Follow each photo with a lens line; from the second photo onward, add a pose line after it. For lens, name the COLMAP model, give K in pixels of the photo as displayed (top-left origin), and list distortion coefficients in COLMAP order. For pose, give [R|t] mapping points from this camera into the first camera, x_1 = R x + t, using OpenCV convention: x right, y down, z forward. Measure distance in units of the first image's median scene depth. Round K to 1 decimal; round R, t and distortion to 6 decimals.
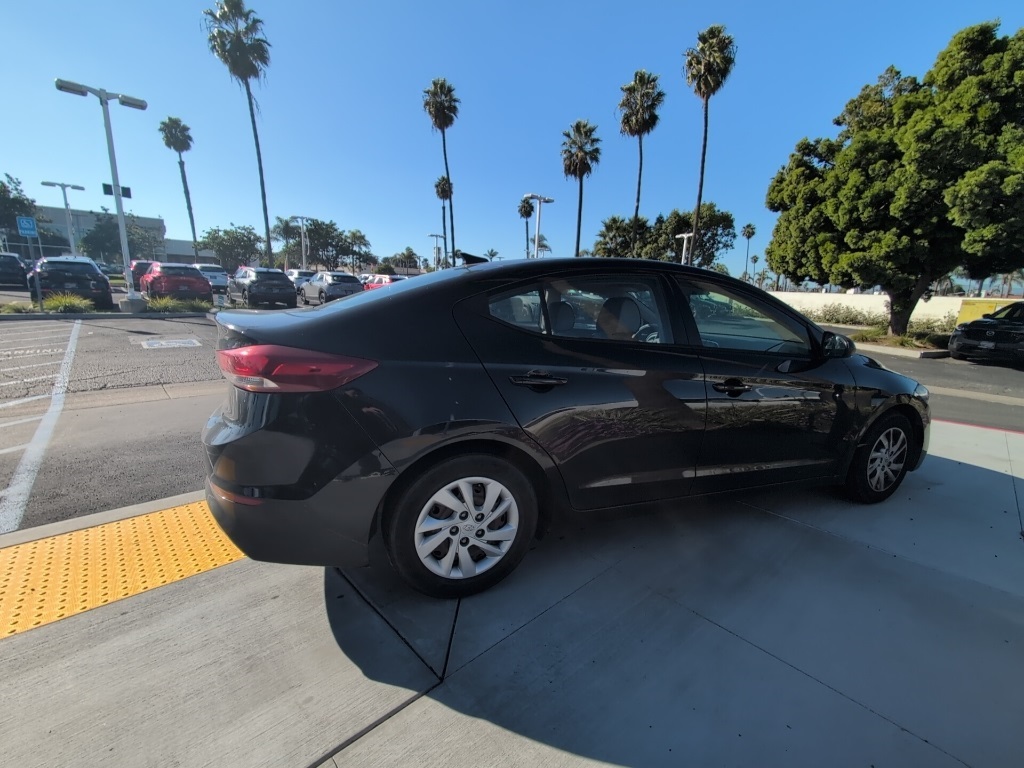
lens RADIAL K [[433.2, 0, 514.0], [0, 433.2, 386.2], [0, 0, 1]] dist [-0.000637, 0.000342]
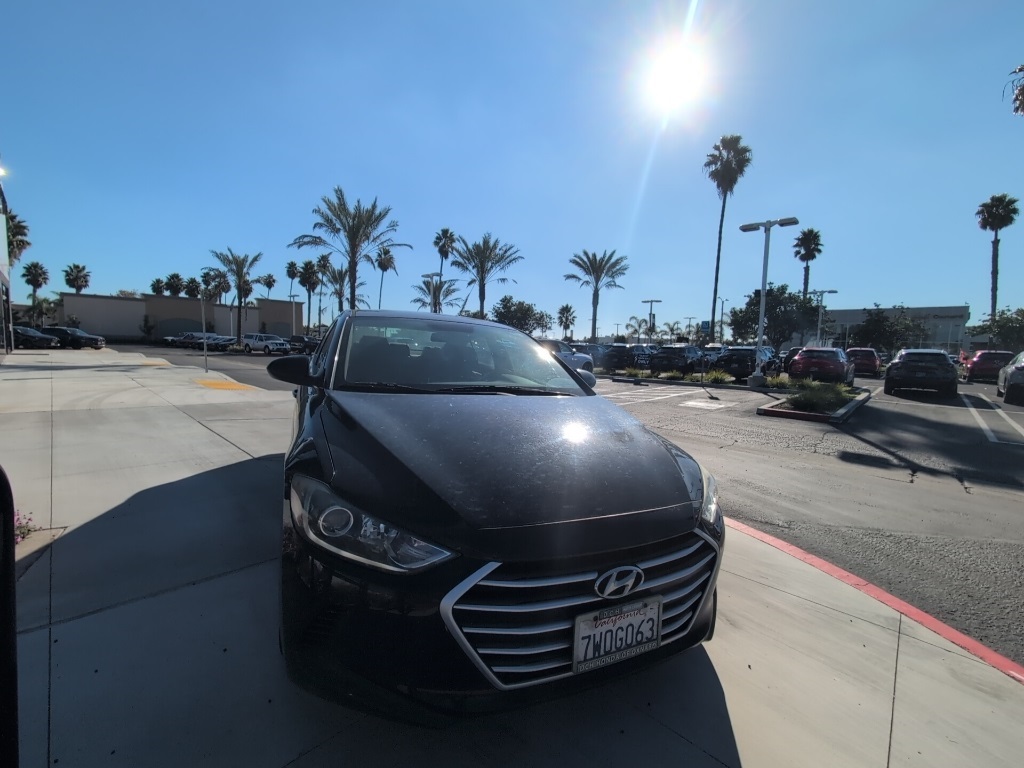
lens RADIAL K [[433.2, 0, 514.6], [0, 433.2, 386.5], [0, 0, 1]] dist [-0.000637, 0.000342]
pose [[0.061919, 0.047324, -0.996959, 0.291951], [-0.250303, 0.967691, 0.030389, -0.034945], [0.966186, 0.247660, 0.071764, 0.237048]]
